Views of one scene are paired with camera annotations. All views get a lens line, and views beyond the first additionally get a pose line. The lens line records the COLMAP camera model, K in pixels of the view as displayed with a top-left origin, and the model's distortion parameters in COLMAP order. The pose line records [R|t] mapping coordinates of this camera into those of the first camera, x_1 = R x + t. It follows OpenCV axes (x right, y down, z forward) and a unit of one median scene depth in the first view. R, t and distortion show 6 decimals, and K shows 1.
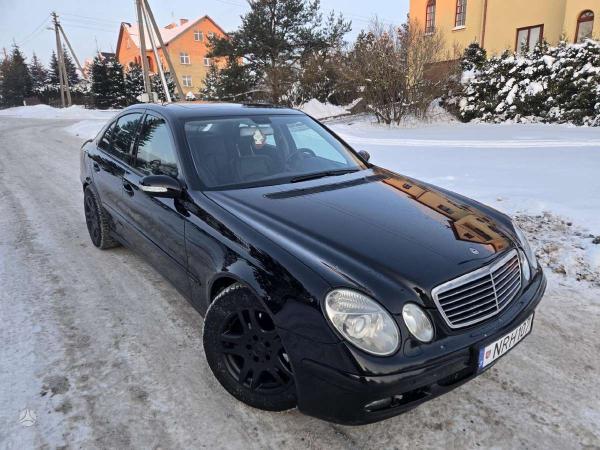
lens RADIAL K [[409.2, 0, 300.0], [0, 409.2, 225.0], [0, 0, 1]] dist [0.067168, -0.058562]
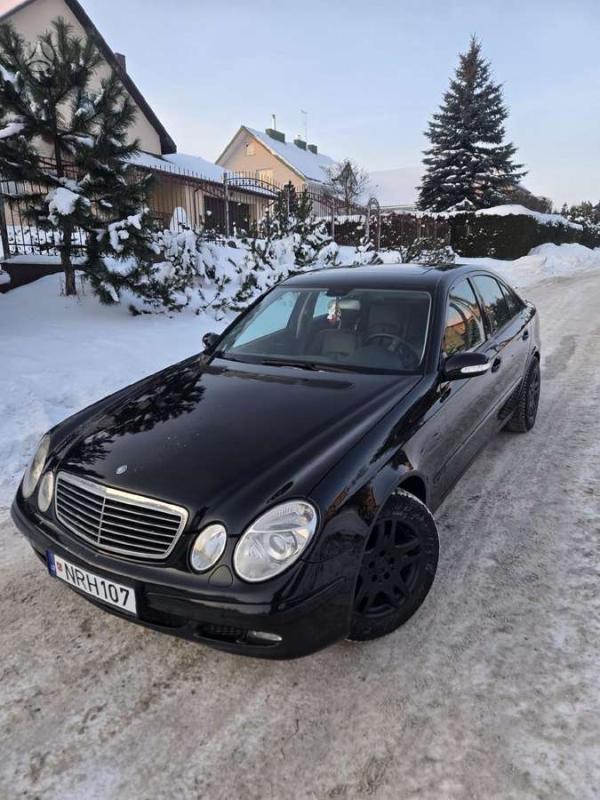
lens RADIAL K [[545.5, 0, 300.0], [0, 545.5, 400.0], [0, 0, 1]] dist [0.067168, -0.058562]
pose [[0.298455, 0.244236, -0.922645, 0.948935], [-0.240190, 0.954811, 0.175055, -0.218674], [0.923706, 0.169364, 0.343631, 0.582919]]
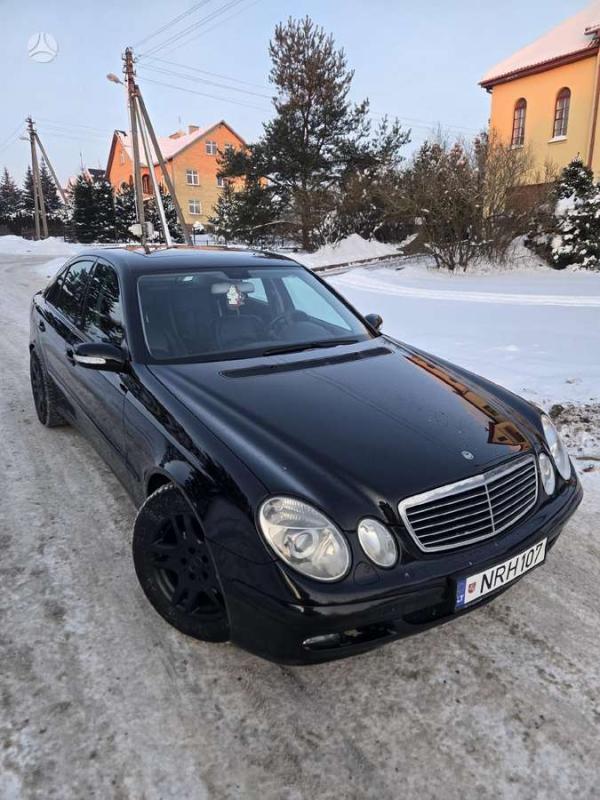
lens RADIAL K [[545.5, 0, 300.0], [0, 545.5, 400.0], [0, 0, 1]] dist [0.067168, -0.058562]
pose [[0.996647, 0.035866, -0.073539, 0.111593], [-0.035671, 0.999356, 0.003966, -0.021515], [0.073634, -0.001329, 0.997284, -0.040262]]
